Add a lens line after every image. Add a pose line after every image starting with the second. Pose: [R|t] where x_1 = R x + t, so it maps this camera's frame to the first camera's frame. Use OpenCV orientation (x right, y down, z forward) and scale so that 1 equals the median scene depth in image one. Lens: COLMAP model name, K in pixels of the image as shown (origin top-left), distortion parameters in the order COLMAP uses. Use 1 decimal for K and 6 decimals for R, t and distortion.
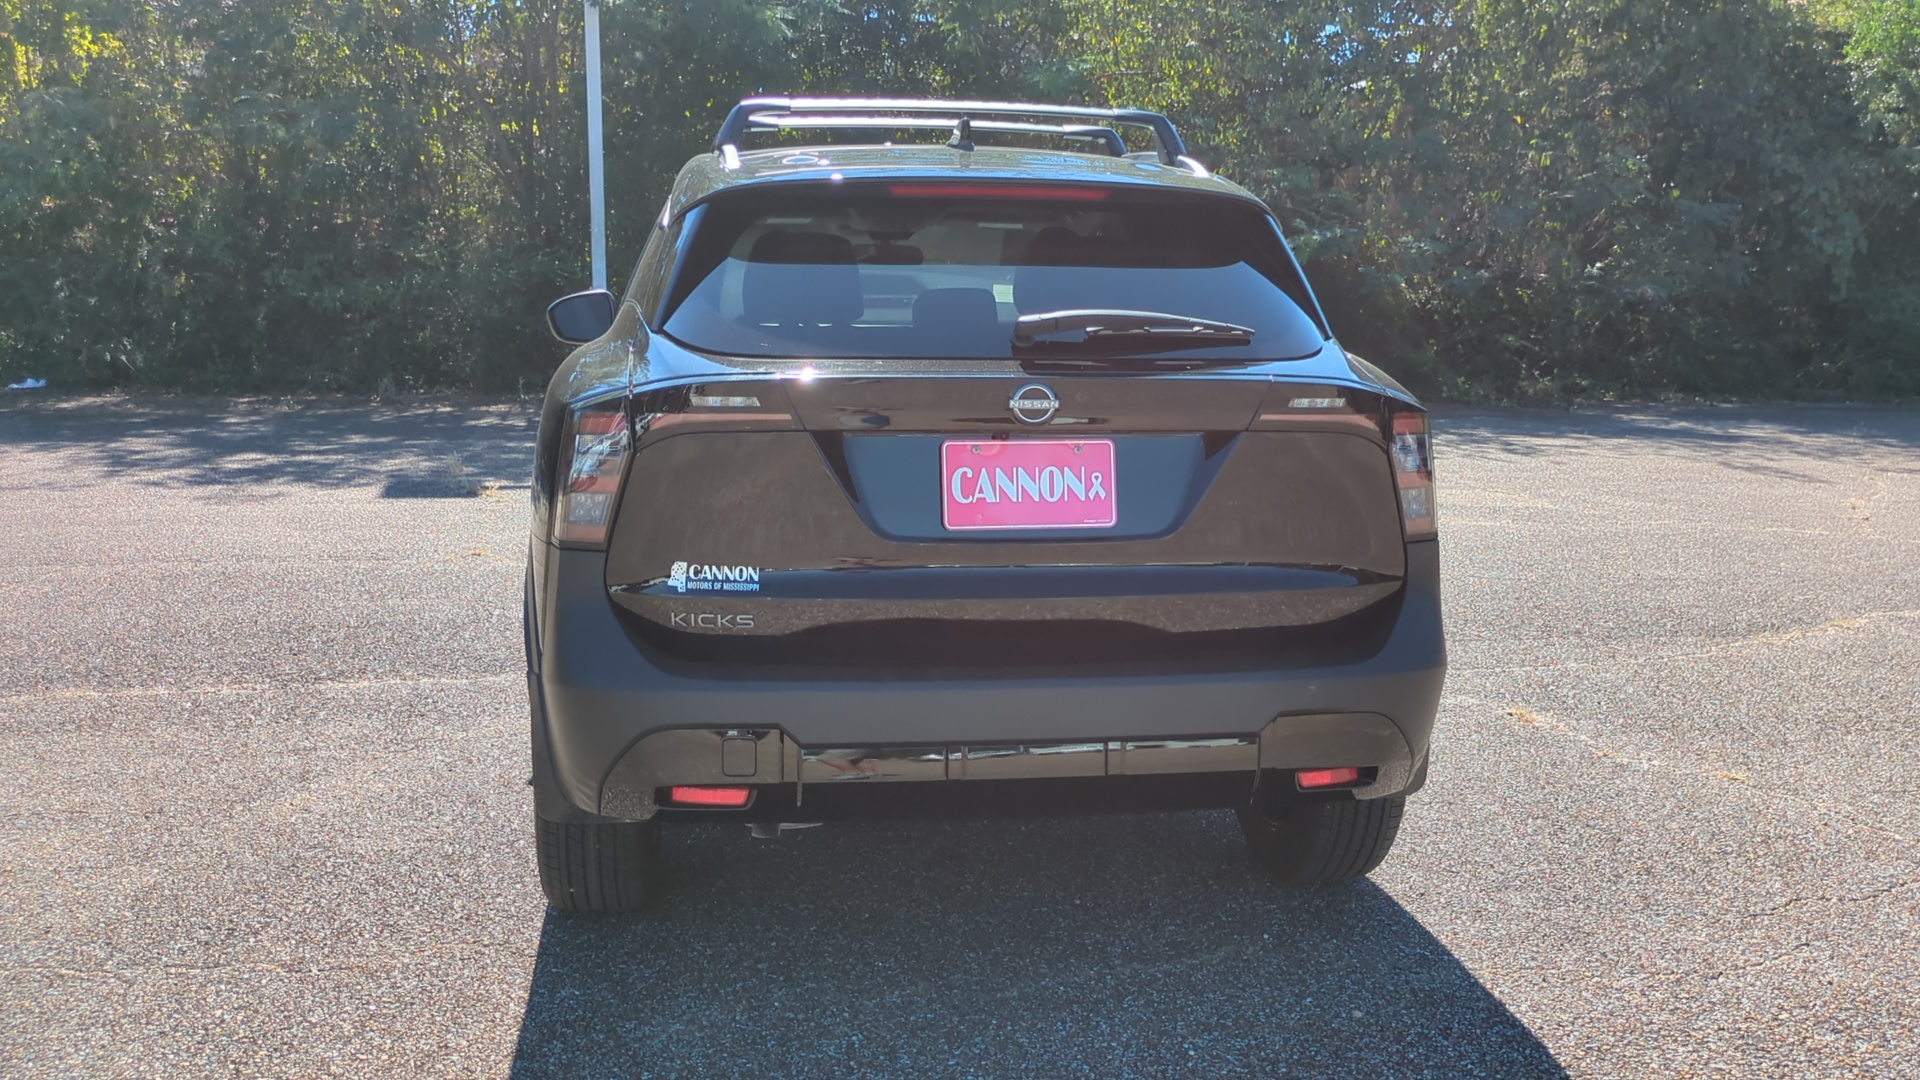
lens RADIAL K [[1646.5, 0, 964.6], [0, 1646.5, 541.2], [0, 0, 1]] dist [0.018415, -0.011581]
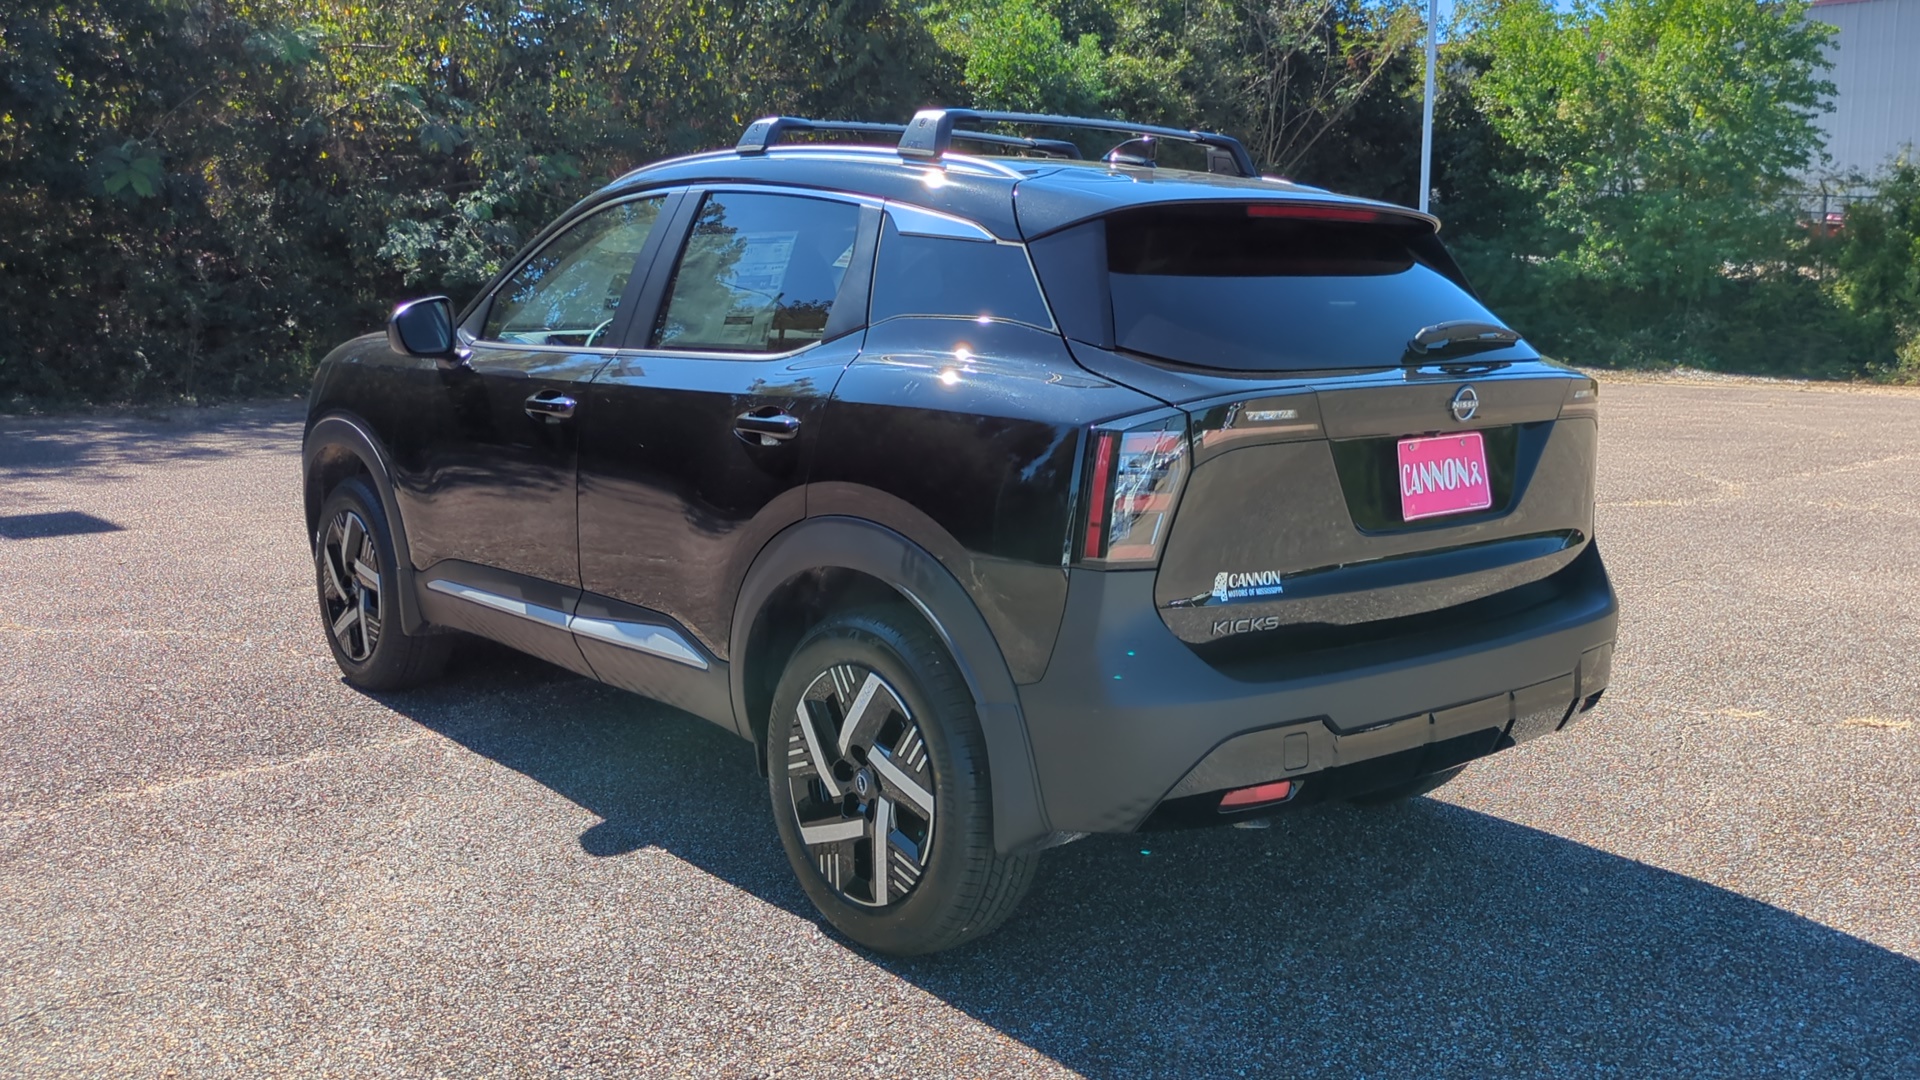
lens RADIAL K [[1646.5, 0, 949.3], [0, 1646.5, 547.4], [0, 0, 1]] dist [0.018415, -0.011581]
pose [[0.852333, -0.086547, 0.515789, -0.836180], [0.080846, 0.996162, 0.033556, -0.050574], [-0.516713, 0.013098, 0.856058, 0.203002]]
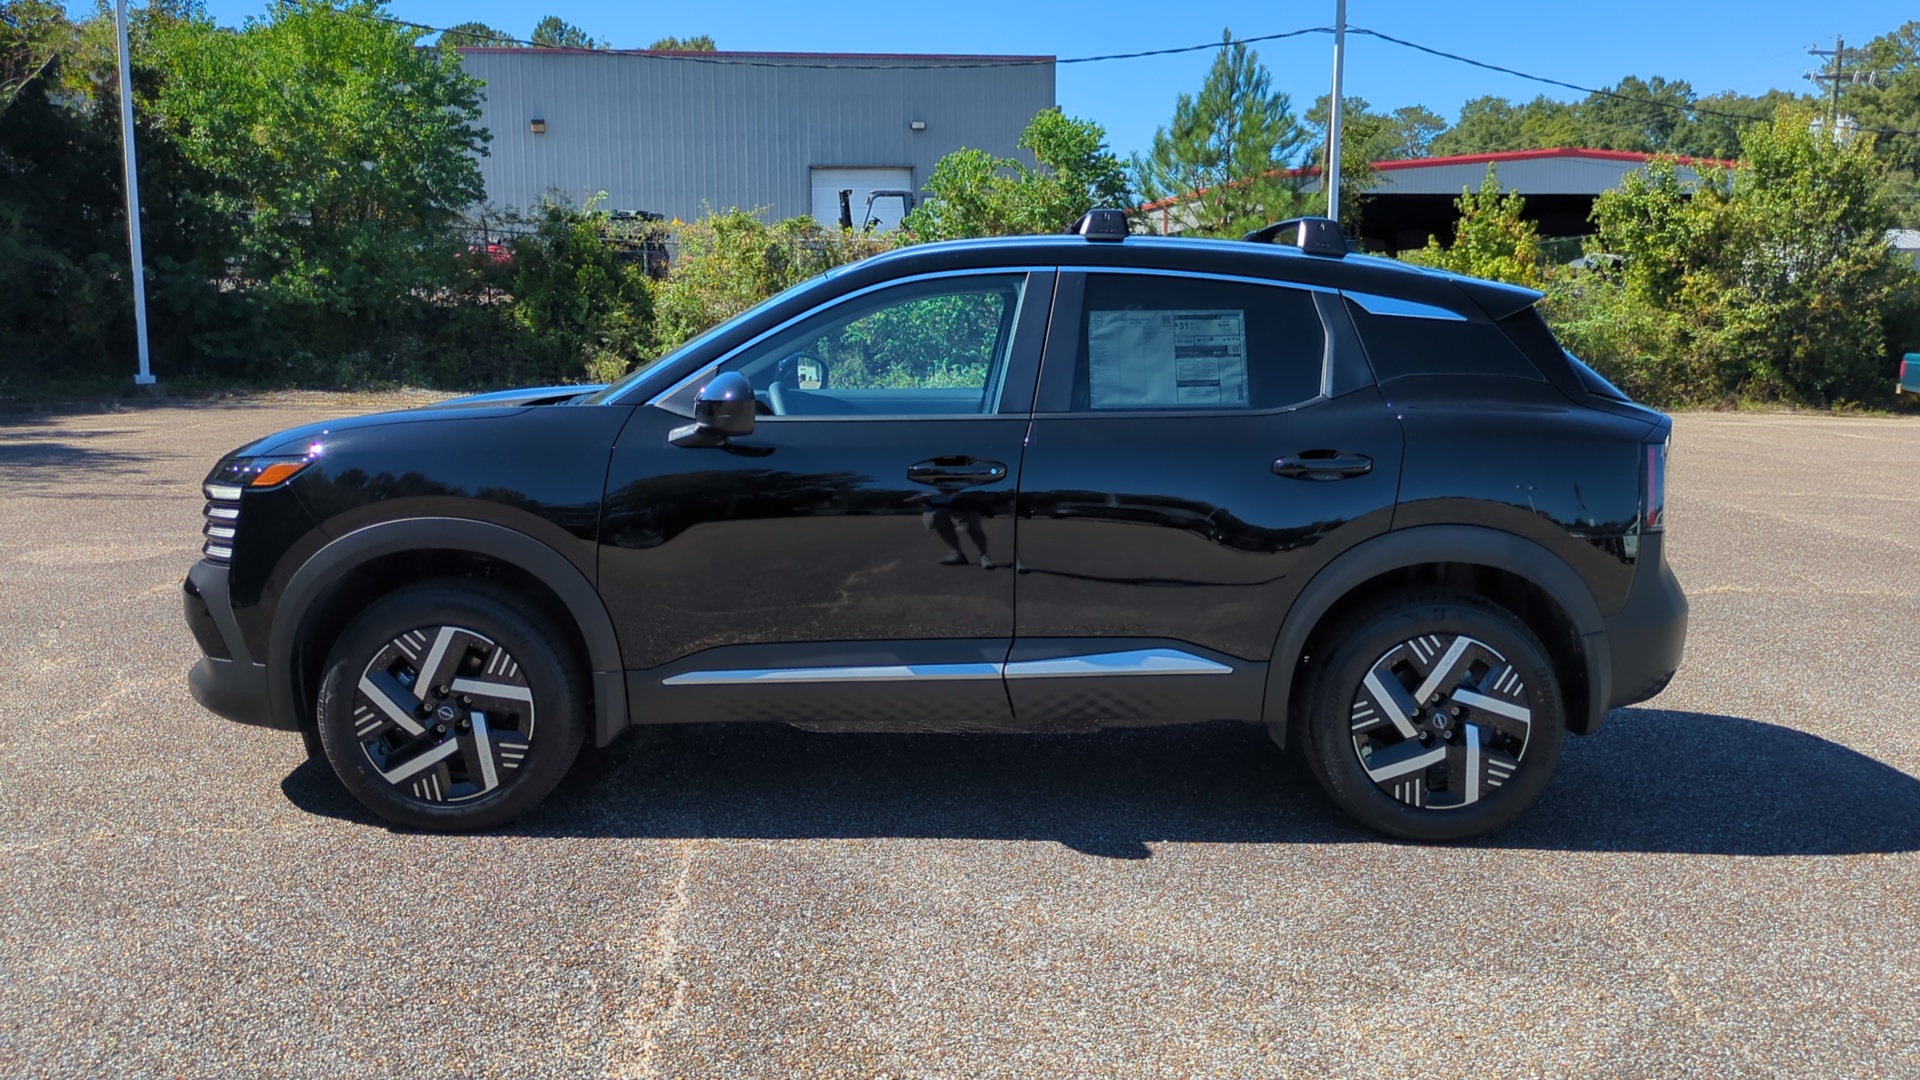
lens RADIAL K [[1646.5, 0, 956.9], [0, 1646.5, 542.1], [0, 0, 1]] dist [0.018415, -0.011581]
pose [[0.155067, -0.146430, 0.976992, -0.942216], [0.146633, 0.981411, 0.123819, -0.073764], [-0.976961, 0.124059, 0.173656, 0.321838]]
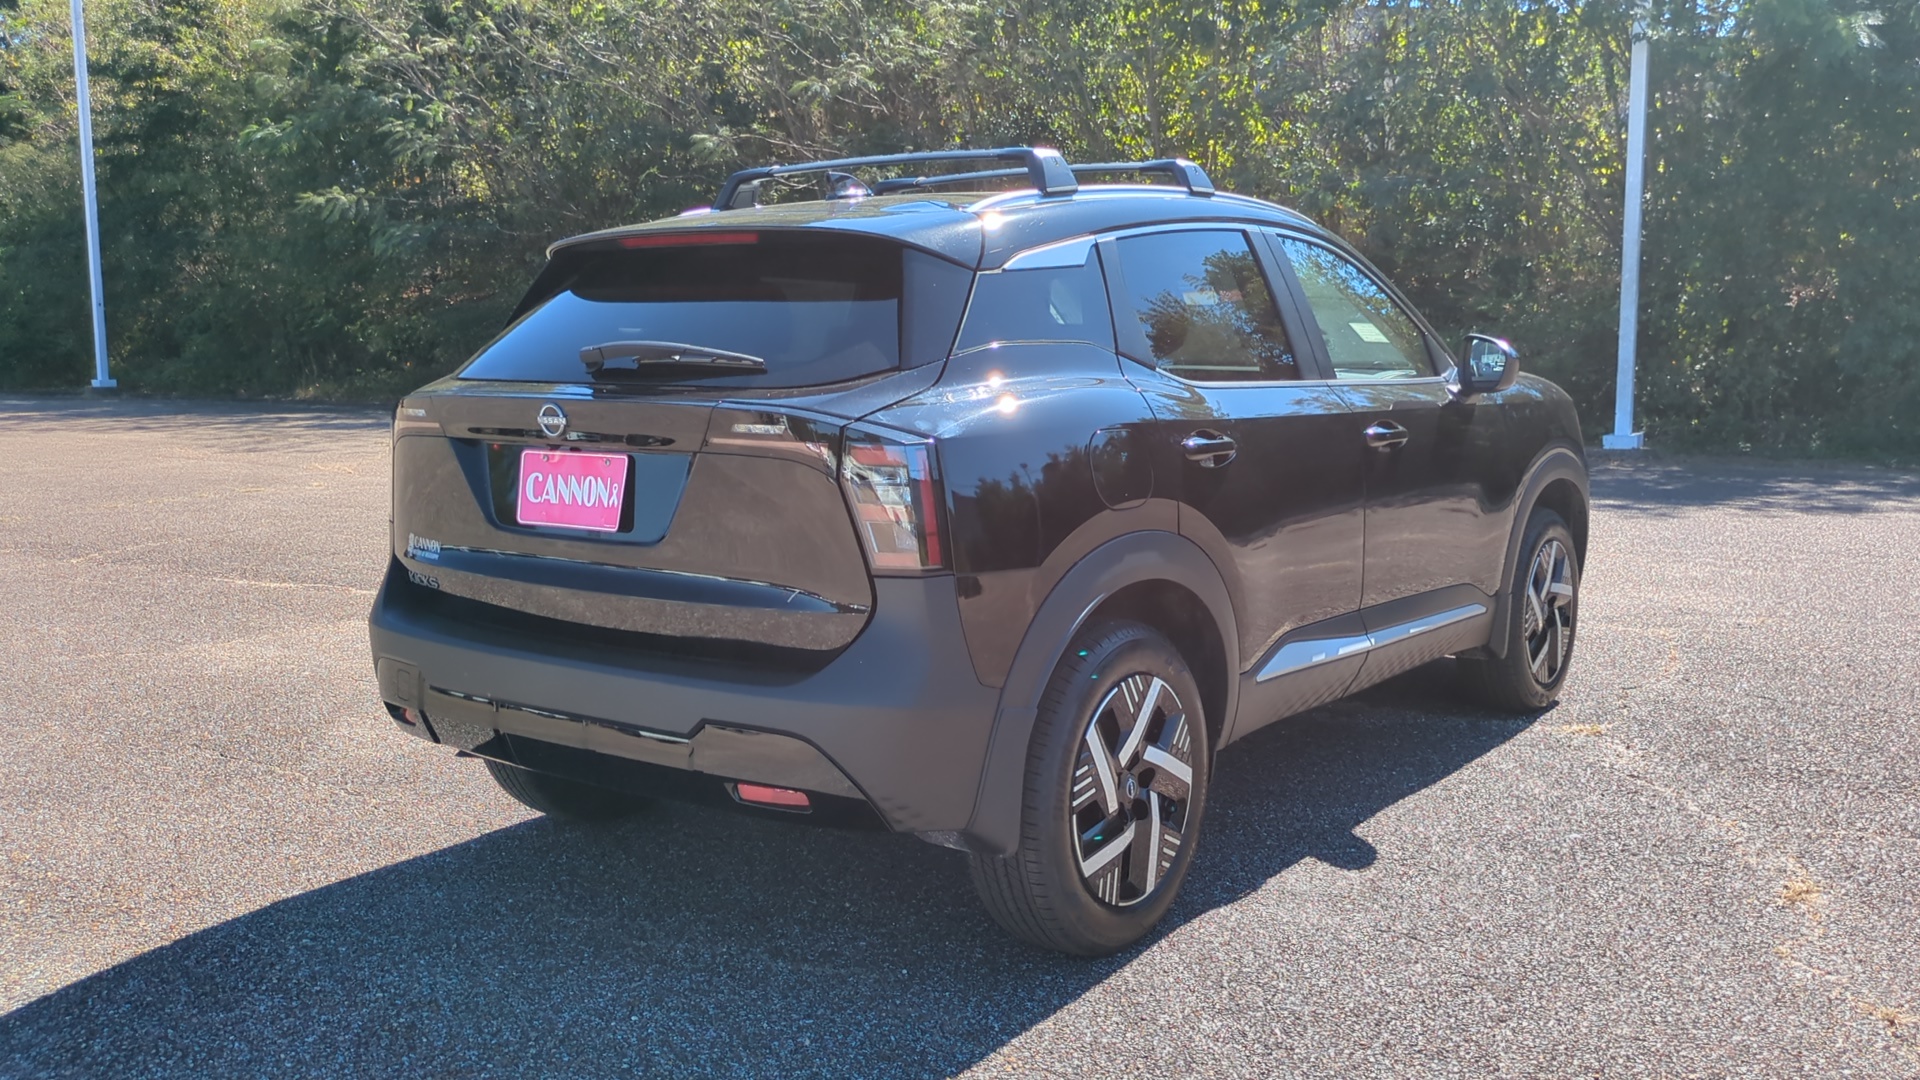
lens RADIAL K [[1646.5, 0, 963.1], [0, 1646.5, 531.0], [0, 0, 1]] dist [0.018415, -0.011581]
pose [[0.713159, 0.073273, -0.697163, 1.051195], [-0.098235, 0.995155, 0.004103, -0.037503], [0.694085, 0.065560, 0.716901, 0.353473]]
